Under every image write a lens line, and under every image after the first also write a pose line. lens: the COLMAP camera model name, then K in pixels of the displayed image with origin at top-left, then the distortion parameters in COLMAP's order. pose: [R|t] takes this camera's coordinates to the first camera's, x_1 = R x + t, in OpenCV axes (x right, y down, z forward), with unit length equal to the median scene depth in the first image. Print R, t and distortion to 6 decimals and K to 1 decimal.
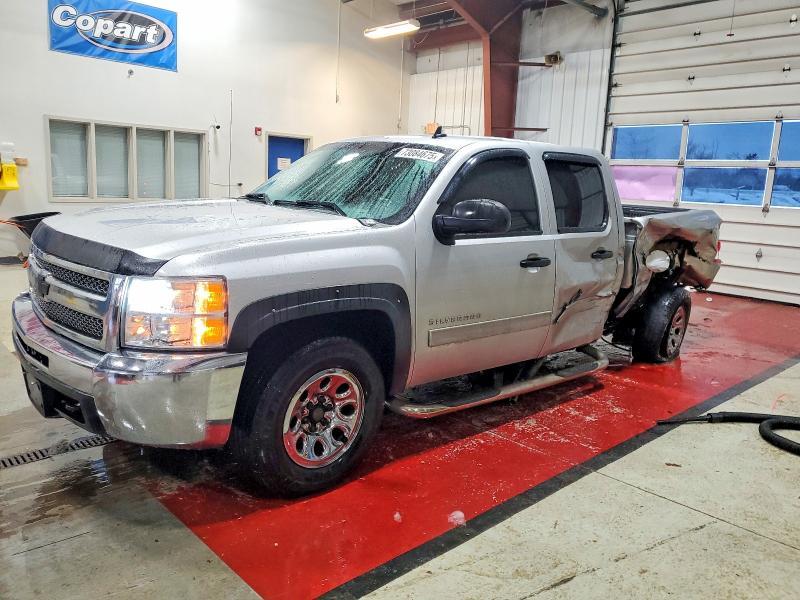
lens RADIAL K [[630.4, 0, 399.4], [0, 630.4, 299.0], [0, 0, 1]] dist [0.015352, 0.010911]
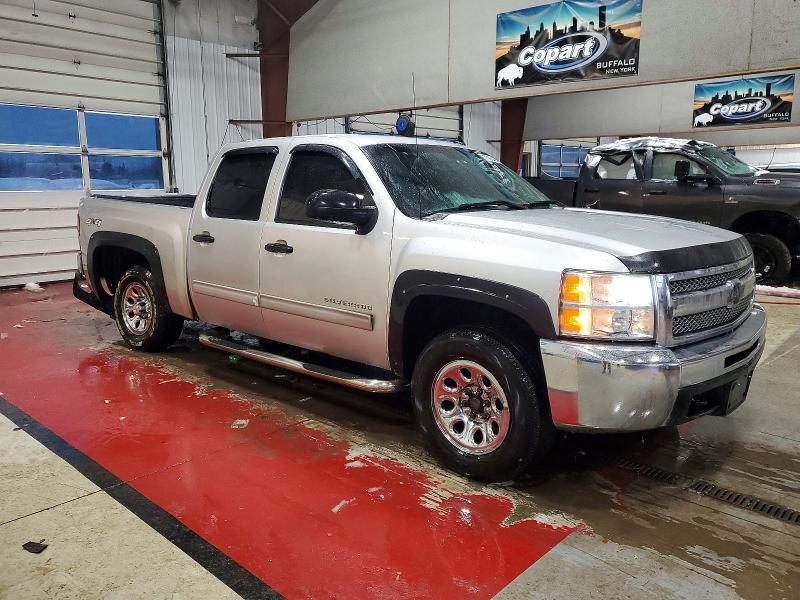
lens RADIAL K [[630.4, 0, 404.9], [0, 630.4, 302.5], [0, 0, 1]] dist [0.015352, 0.010911]
pose [[-0.100745, -0.234239, 0.966945, -0.485013], [0.185280, 0.950471, 0.249552, -0.118178], [-0.977508, 0.204297, -0.052356, 0.503564]]
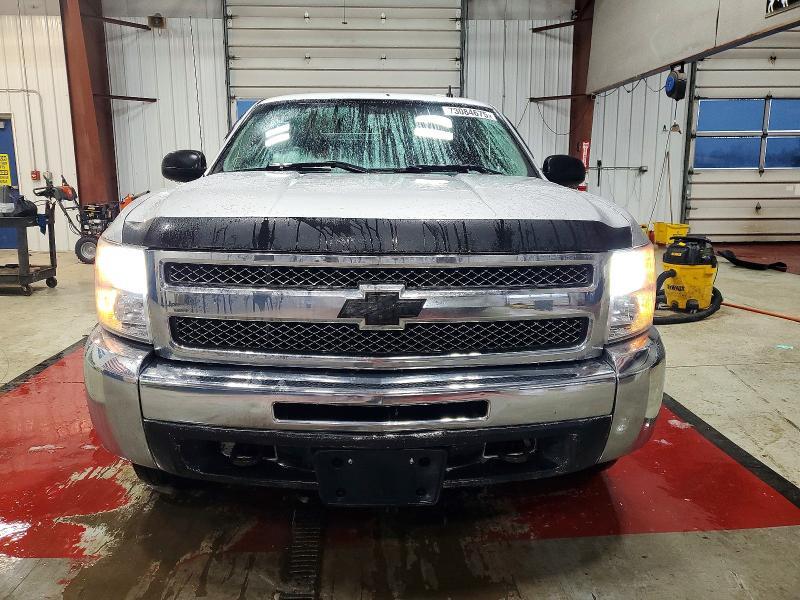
lens RADIAL K [[630.4, 0, 394.2], [0, 630.4, 293.1], [0, 0, 1]] dist [0.015352, 0.010911]
pose [[0.634219, -0.192113, 0.748905, -0.319280], [0.177695, 0.978926, 0.100636, -0.030149], [-0.752456, 0.069251, 0.654991, 0.184085]]
